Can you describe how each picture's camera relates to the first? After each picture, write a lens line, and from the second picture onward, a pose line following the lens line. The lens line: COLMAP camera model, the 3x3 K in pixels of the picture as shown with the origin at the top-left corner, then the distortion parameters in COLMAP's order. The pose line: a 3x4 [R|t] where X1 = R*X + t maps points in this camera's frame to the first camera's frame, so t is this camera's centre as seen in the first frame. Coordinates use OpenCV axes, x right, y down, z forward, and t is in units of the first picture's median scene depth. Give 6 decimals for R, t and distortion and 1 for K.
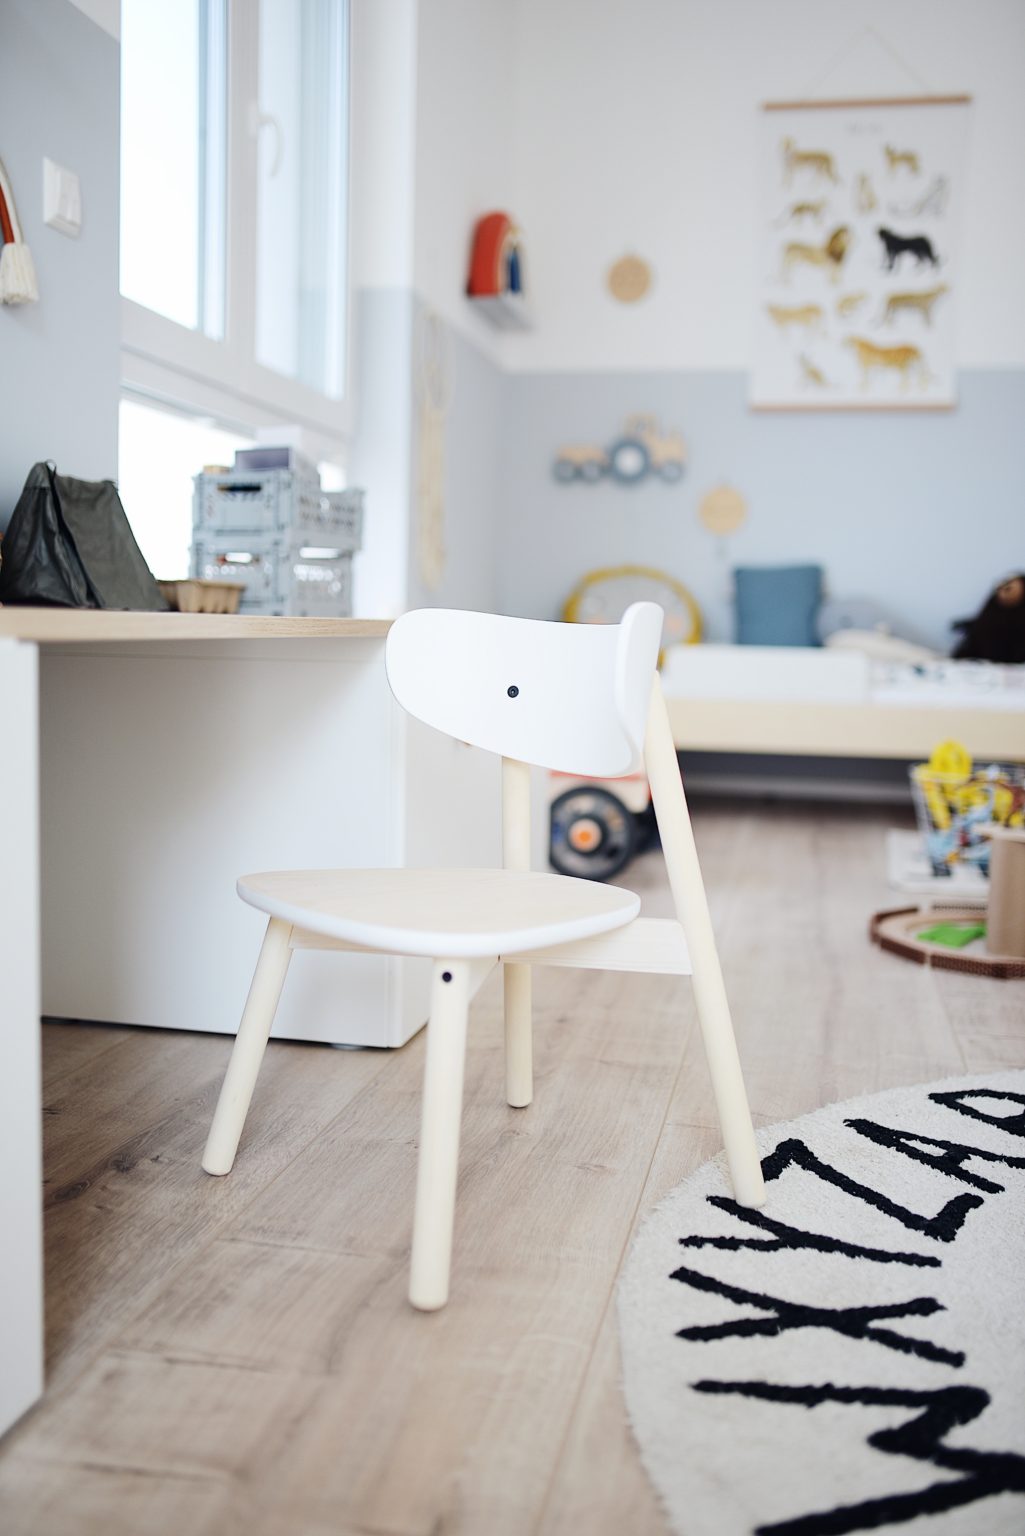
lens RADIAL K [[1442.7, 0, 512.5], [0, 1442.7, 768.0], [0, 0, 1]] dist [-0.007622, 0.006840]
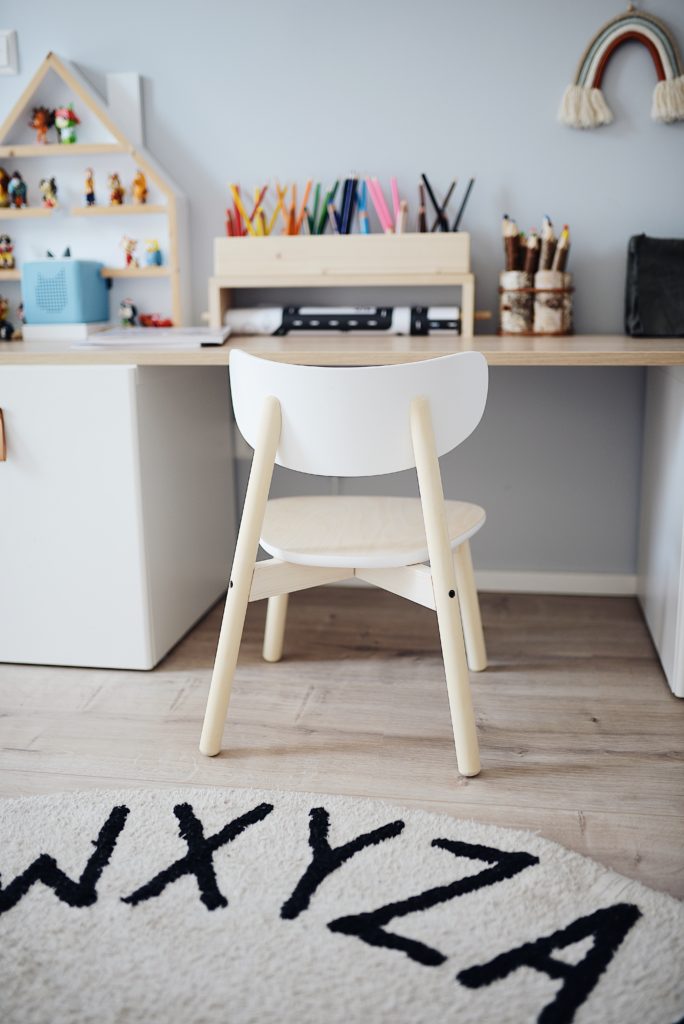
lens RADIAL K [[961.8, 0, 342.0], [0, 961.8, 512.0], [0, 0, 1]] dist [-0.007622, 0.006840]
pose [[0.025859, 0.192470, -0.980962, 0.994191], [-0.069061, 0.979290, 0.190321, -0.140885], [0.997277, 0.062825, 0.038616, 0.970044]]
